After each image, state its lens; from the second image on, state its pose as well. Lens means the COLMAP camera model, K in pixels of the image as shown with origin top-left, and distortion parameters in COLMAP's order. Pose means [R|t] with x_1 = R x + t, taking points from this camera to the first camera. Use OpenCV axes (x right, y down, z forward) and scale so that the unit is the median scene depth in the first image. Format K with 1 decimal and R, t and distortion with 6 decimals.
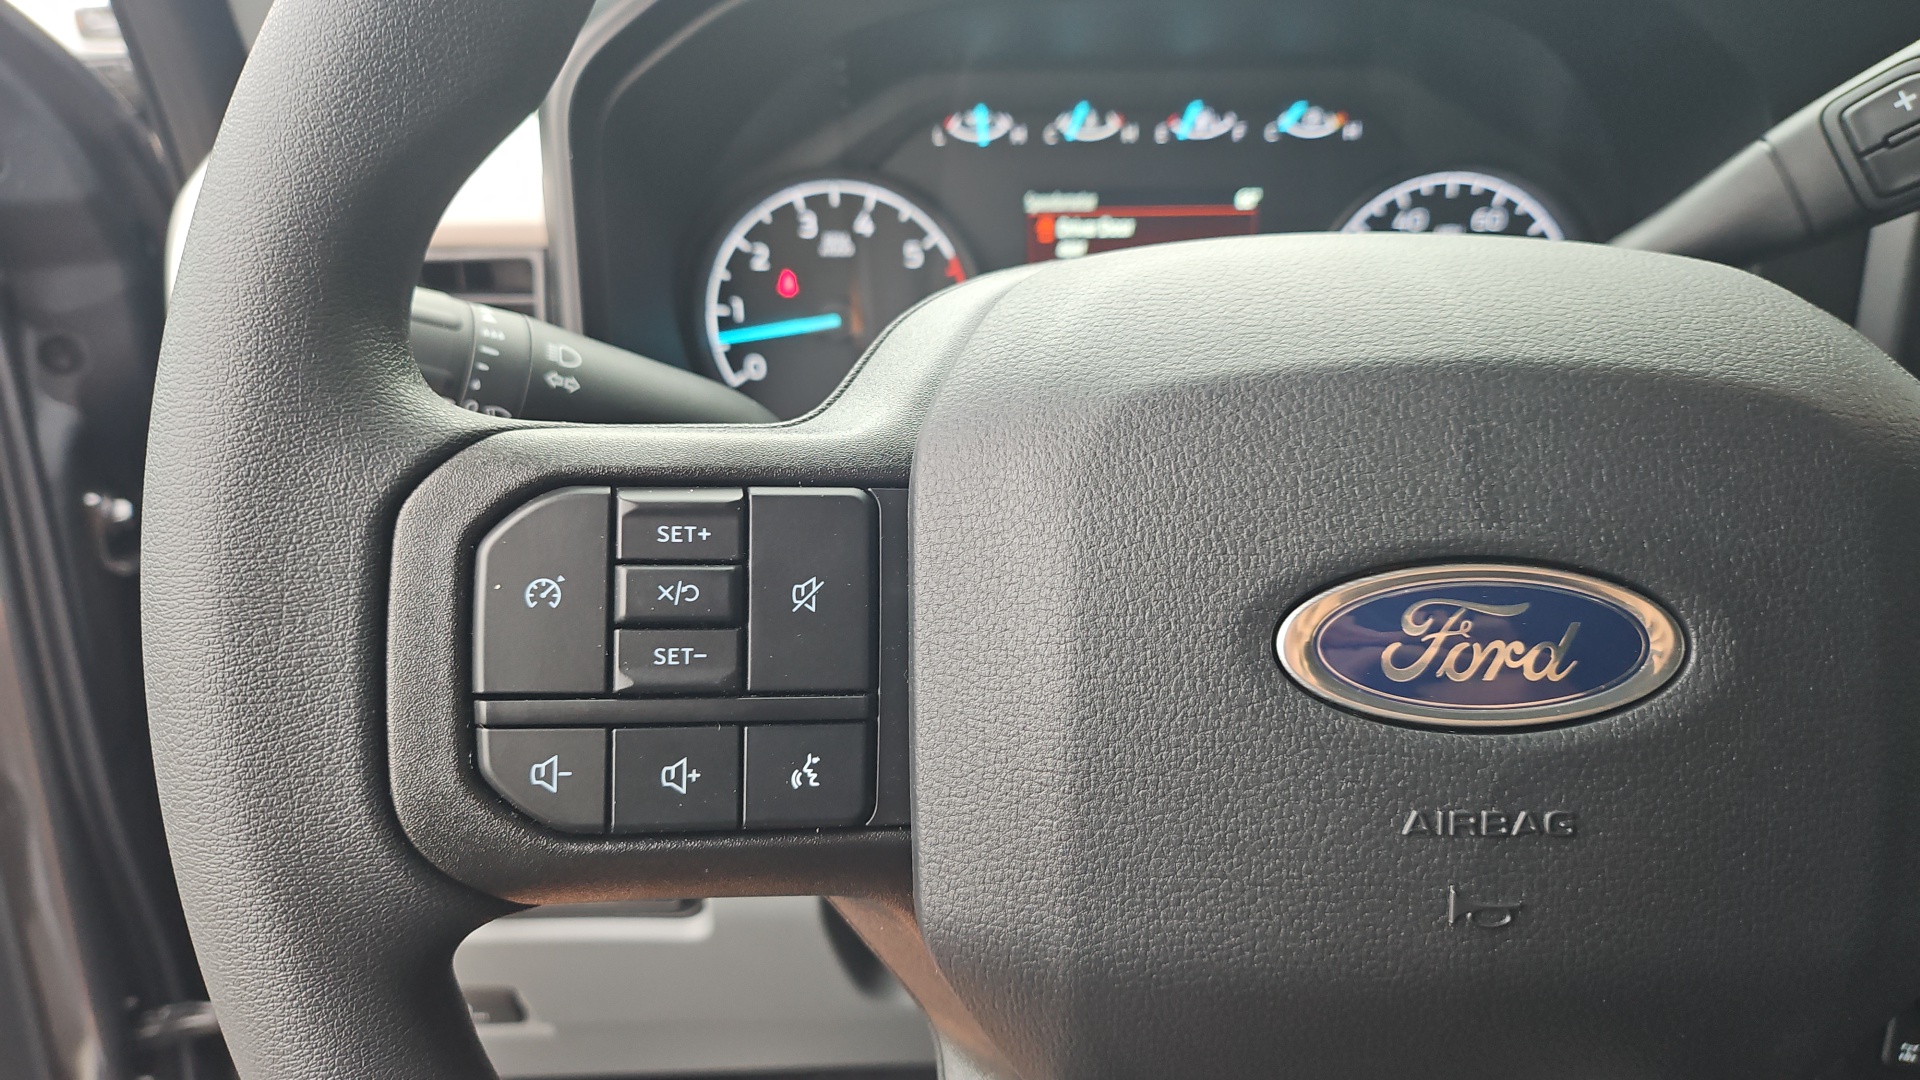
lens RADIAL K [[1352.5, 0, 960.0], [0, 1352.5, 540.0], [0, 0, 1]] dist [0.010082, -0.007294]
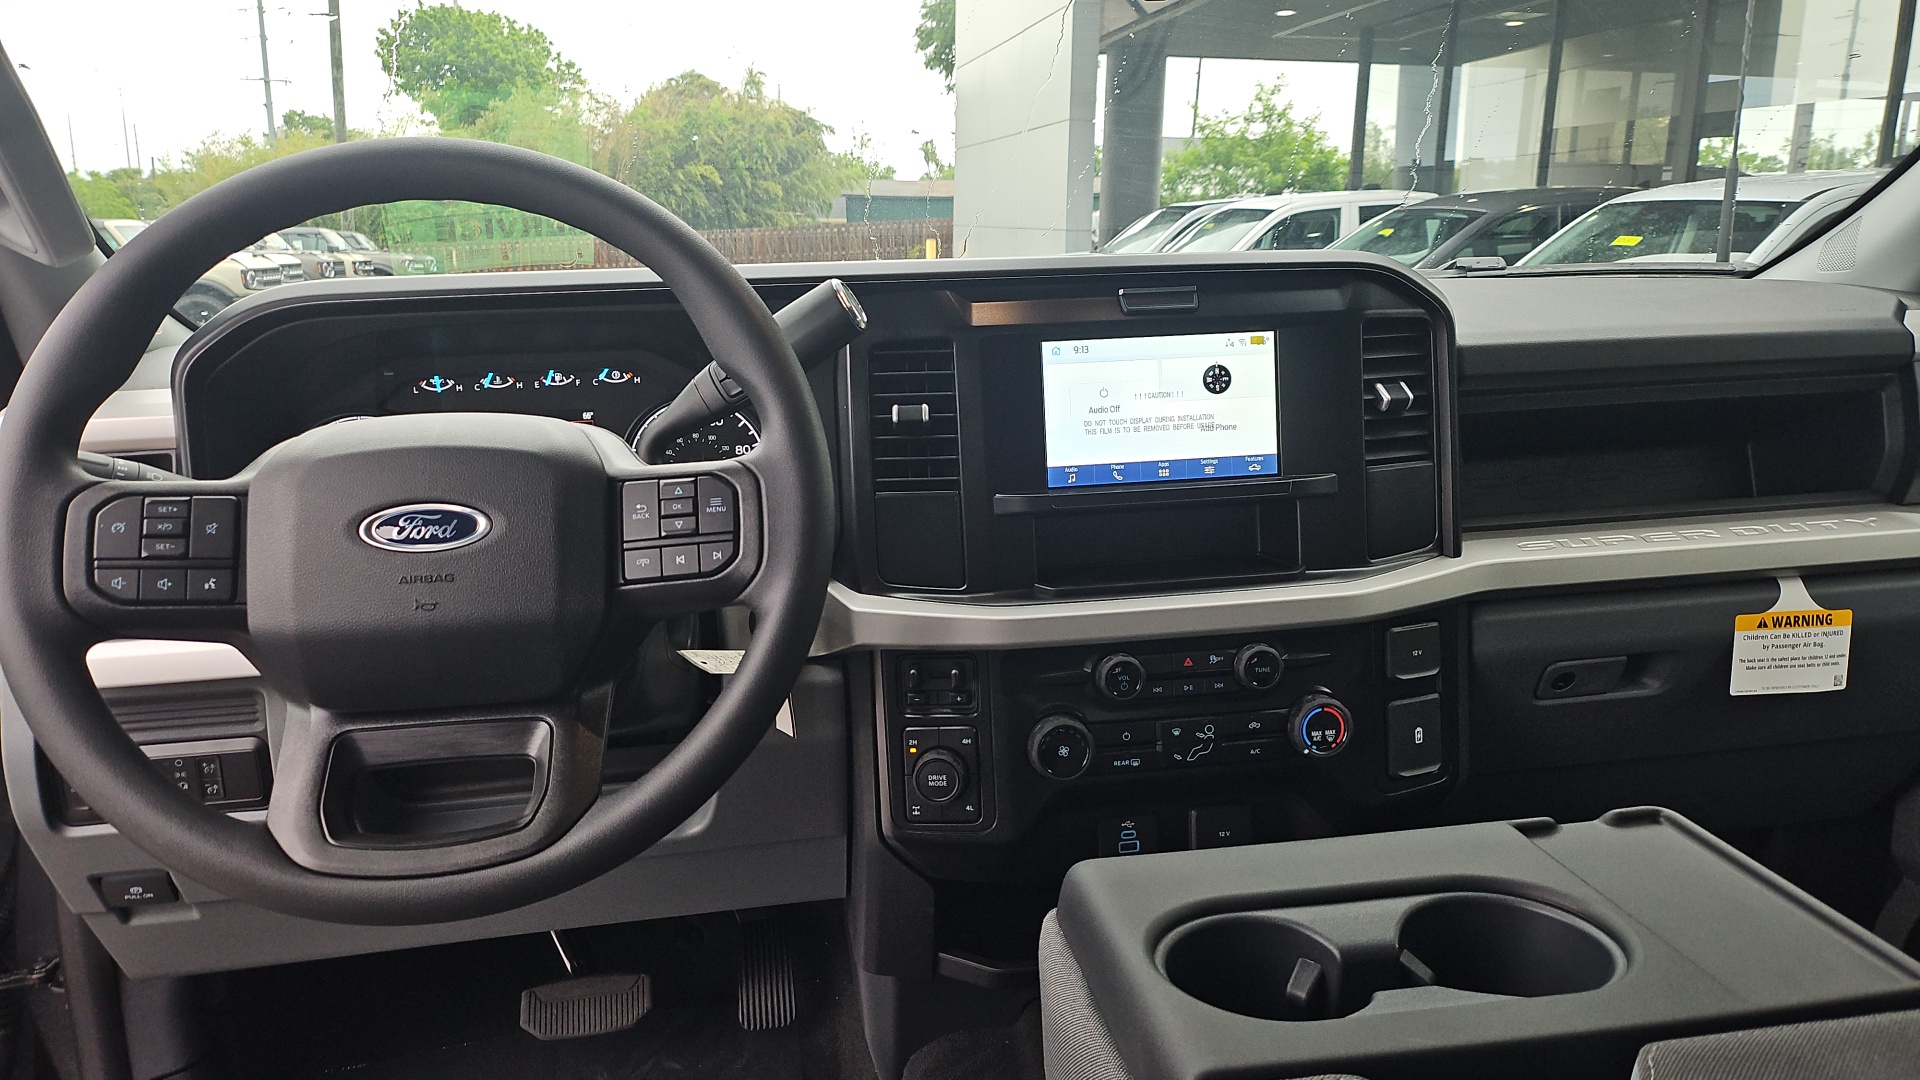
lens RADIAL K [[1325.4, 0, 960.0], [0, 1325.4, 540.0], [0, 0, 1]] dist [0.070778, -0.070585]
pose [[0.988728, -0.055832, 0.138924, 1.222096], [0.079598, 0.981895, -0.171891, 0.775555], [-0.126812, 0.181012, 0.975271, -2.368299]]
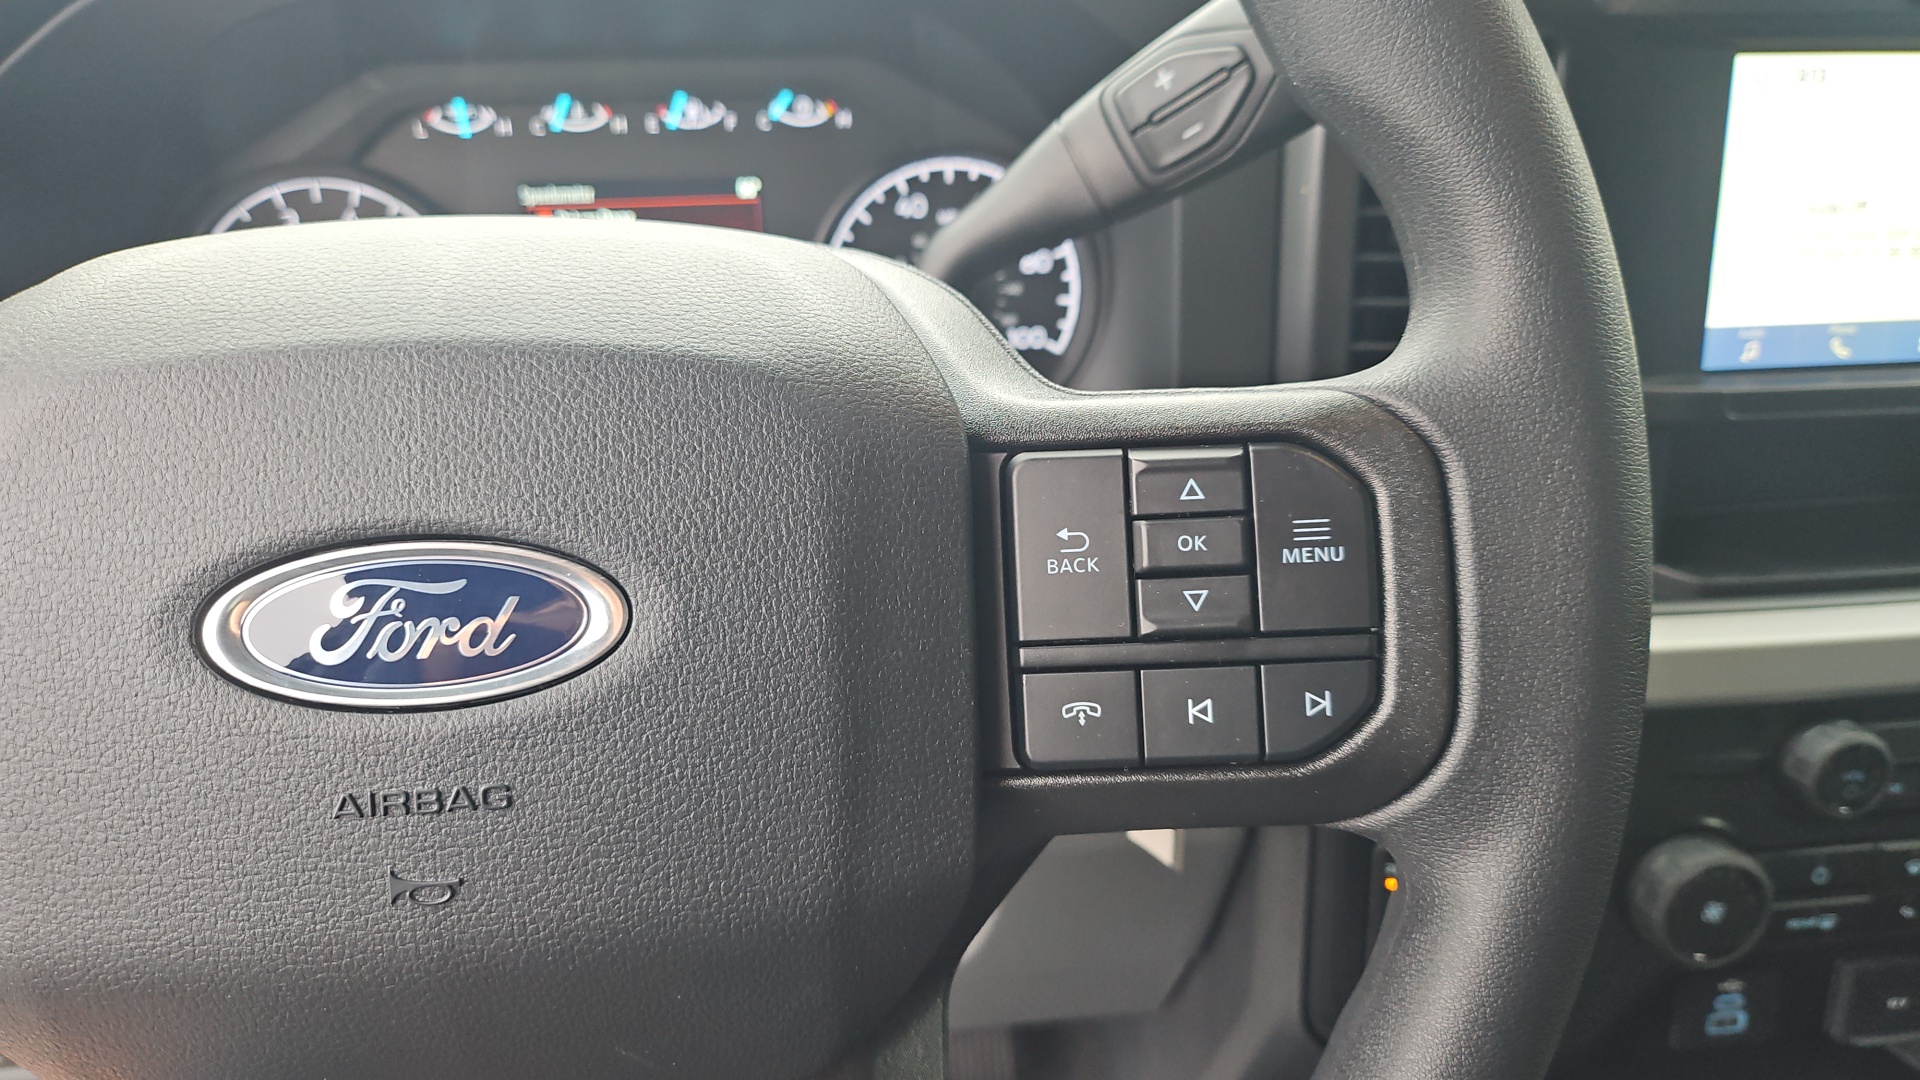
lens RADIAL K [[1352.5, 0, 960.0], [0, 1352.5, 540.0], [0, 0, 1]] dist [0.010082, -0.007294]
pose [[0.994575, -0.043844, 0.094335, 0.689812], [0.043638, 0.999038, 0.004247, 0.029040], [-0.094431, -0.000107, 0.995531, -0.035030]]
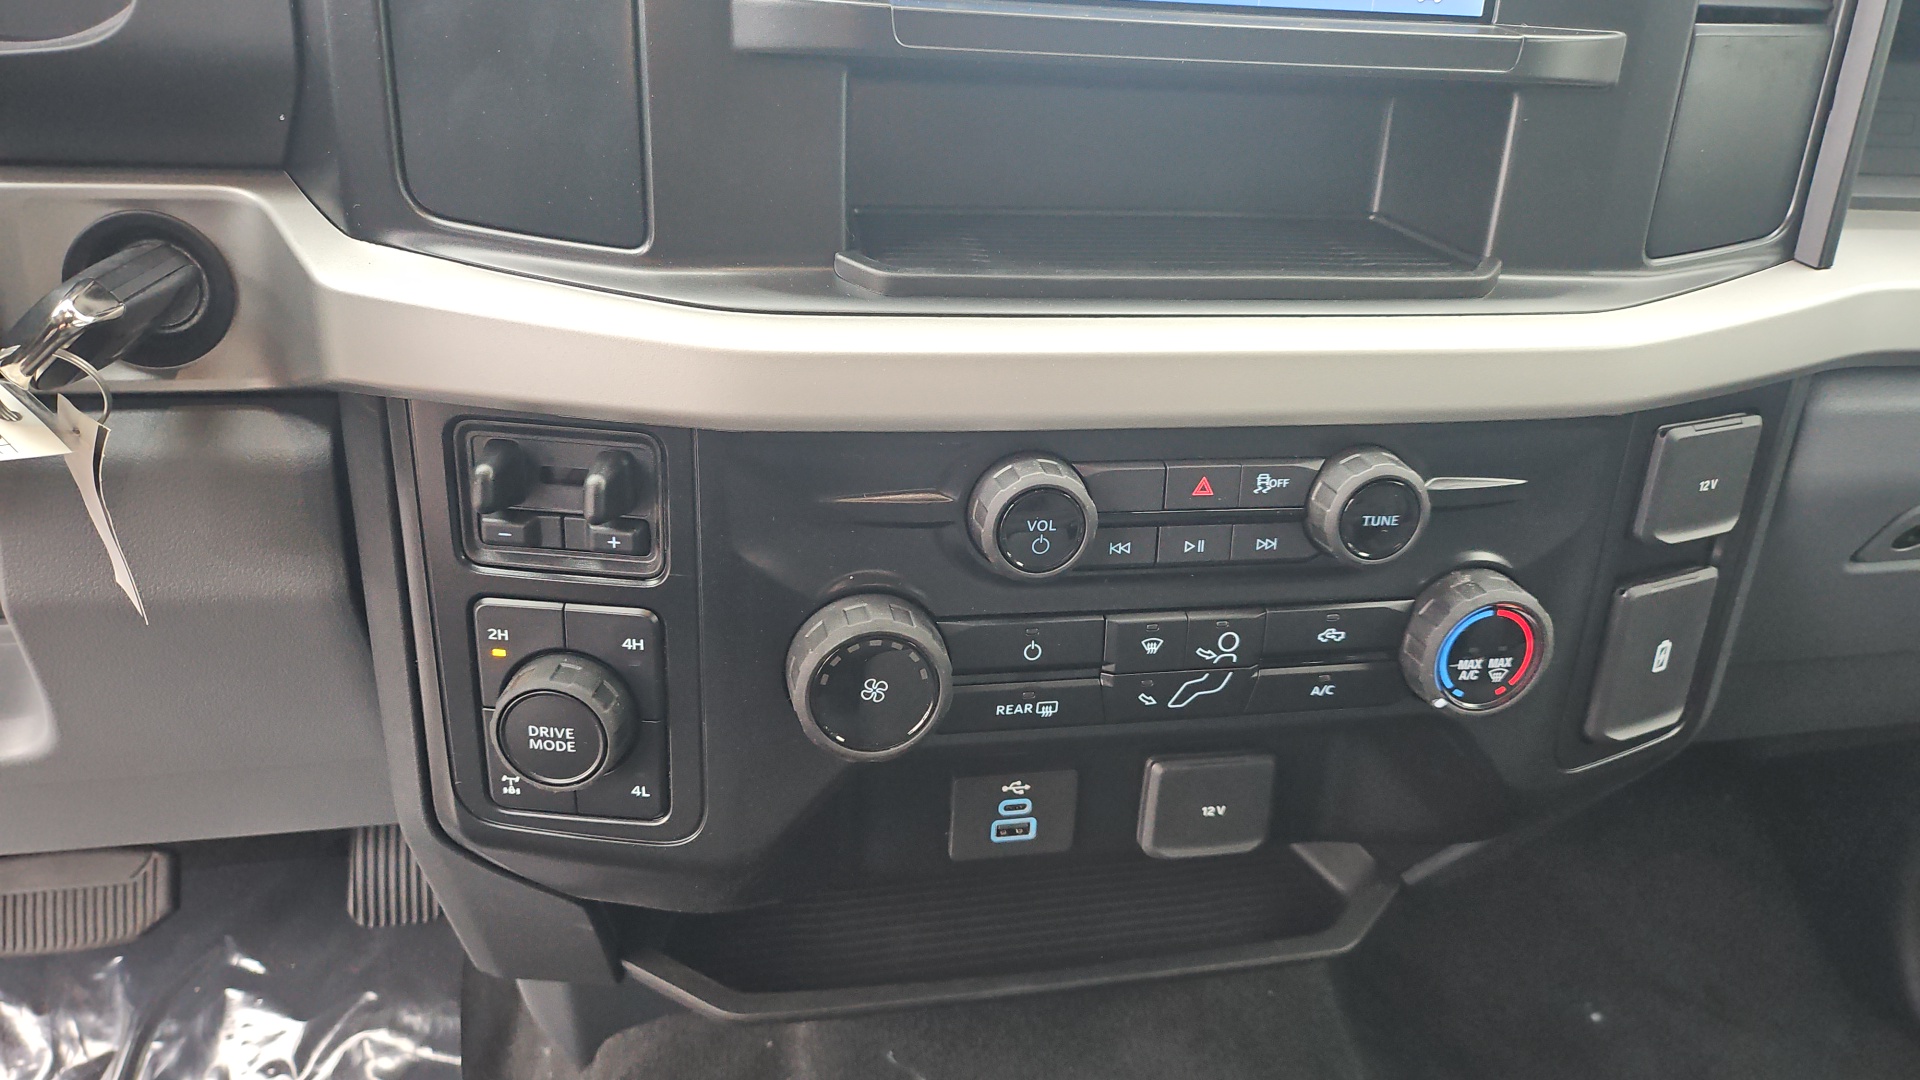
lens RADIAL K [[1325.4, 0, 960.0], [0, 1325.4, 540.0], [0, 0, 1]] dist [0.070778, -0.070585]
pose [[0.980080, -0.021242, 0.197465, 1.924197], [-0.002955, 0.992594, 0.121445, 0.304808], [-0.198582, -0.119610, 0.972758, 0.381822]]
